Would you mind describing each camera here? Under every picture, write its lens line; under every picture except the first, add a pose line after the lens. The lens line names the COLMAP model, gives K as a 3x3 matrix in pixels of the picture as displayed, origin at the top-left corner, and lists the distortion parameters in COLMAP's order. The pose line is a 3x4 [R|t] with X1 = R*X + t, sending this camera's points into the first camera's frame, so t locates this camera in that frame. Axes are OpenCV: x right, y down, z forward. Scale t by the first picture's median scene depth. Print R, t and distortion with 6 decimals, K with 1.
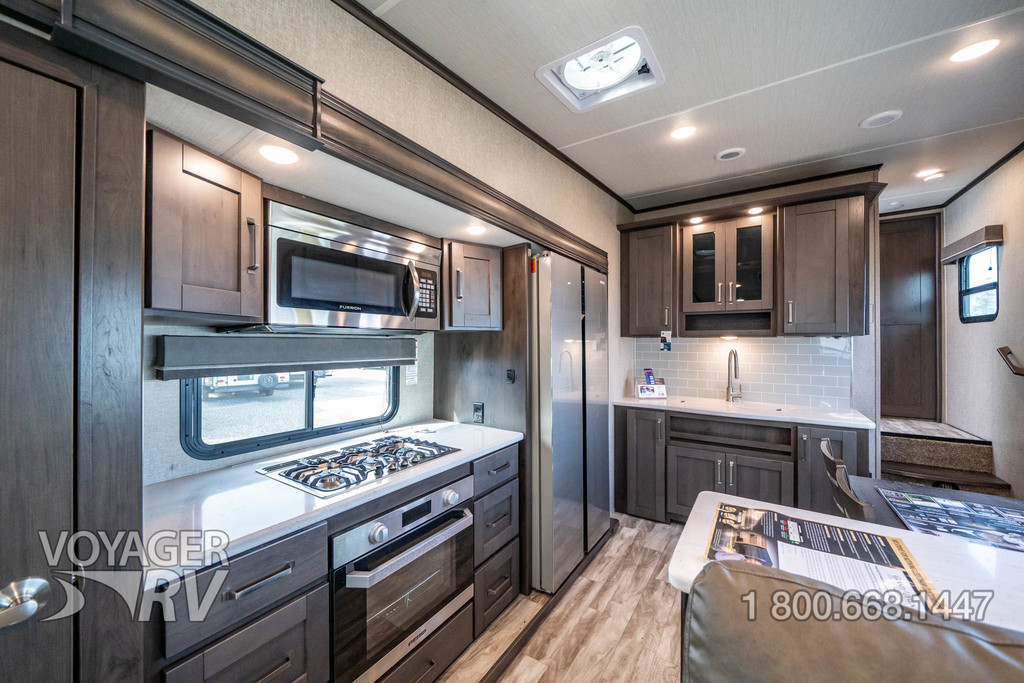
lens RADIAL K [[361.2, 0, 517.0], [0, 361.2, 338.9], [0, 0, 1]] dist [-0.002658, -0.000351]
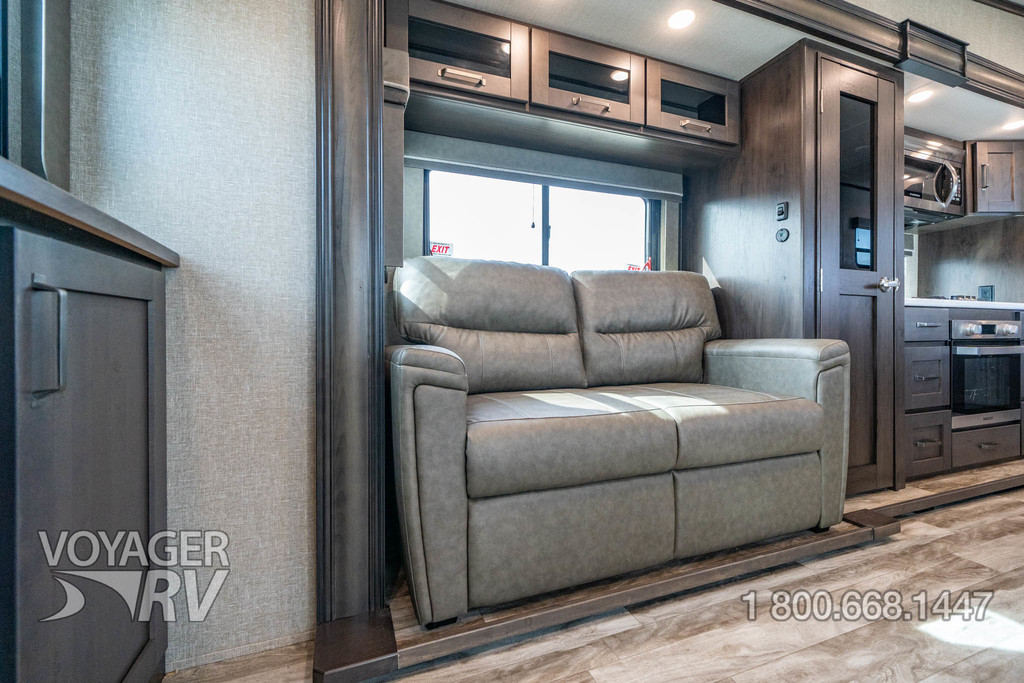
lens RADIAL K [[434.0, 0, 506.7], [0, 434.0, 334.5], [0, 0, 1]] dist [0.001876, 0.000468]
pose [[0.817574, 0.000290, -0.575823, -0.465639], [0.000088, 1.000000, 0.000629, 0.278756], [0.575823, -0.000565, 0.817574, -0.821769]]
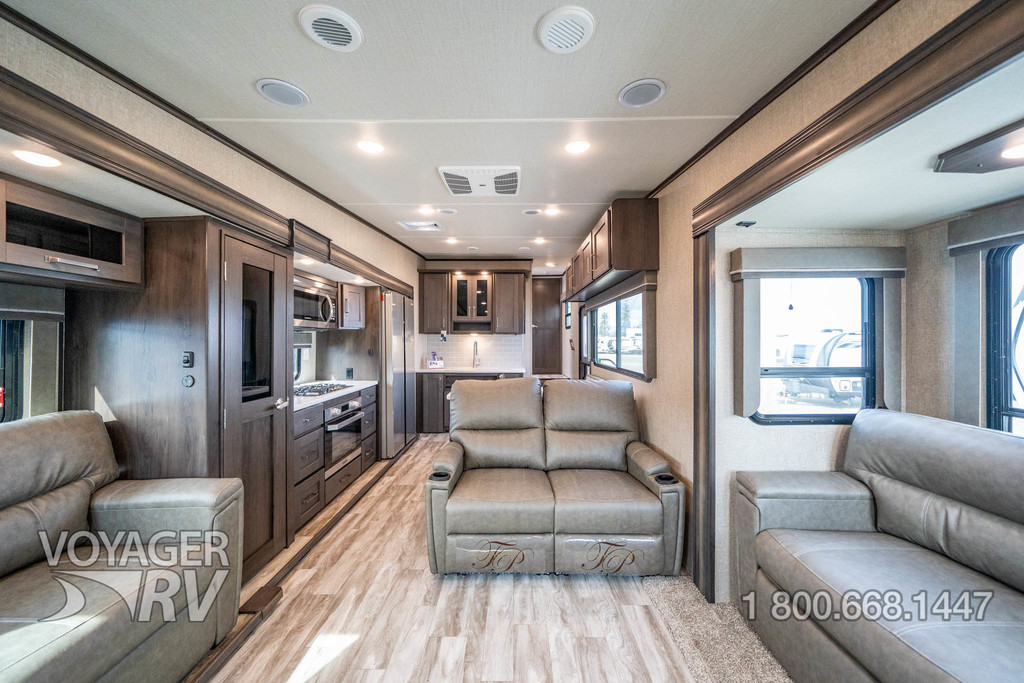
lens RADIAL K [[361.2, 0, 512.9], [0, 361.2, 337.6], [0, 0, 1]] dist [-0.002658, -0.000351]
pose [[0.829992, 0.001974, 0.557771, -0.375918], [-0.000134, 0.999994, -0.003341, 0.021876], [-0.557775, 0.002698, 0.829988, -0.850562]]
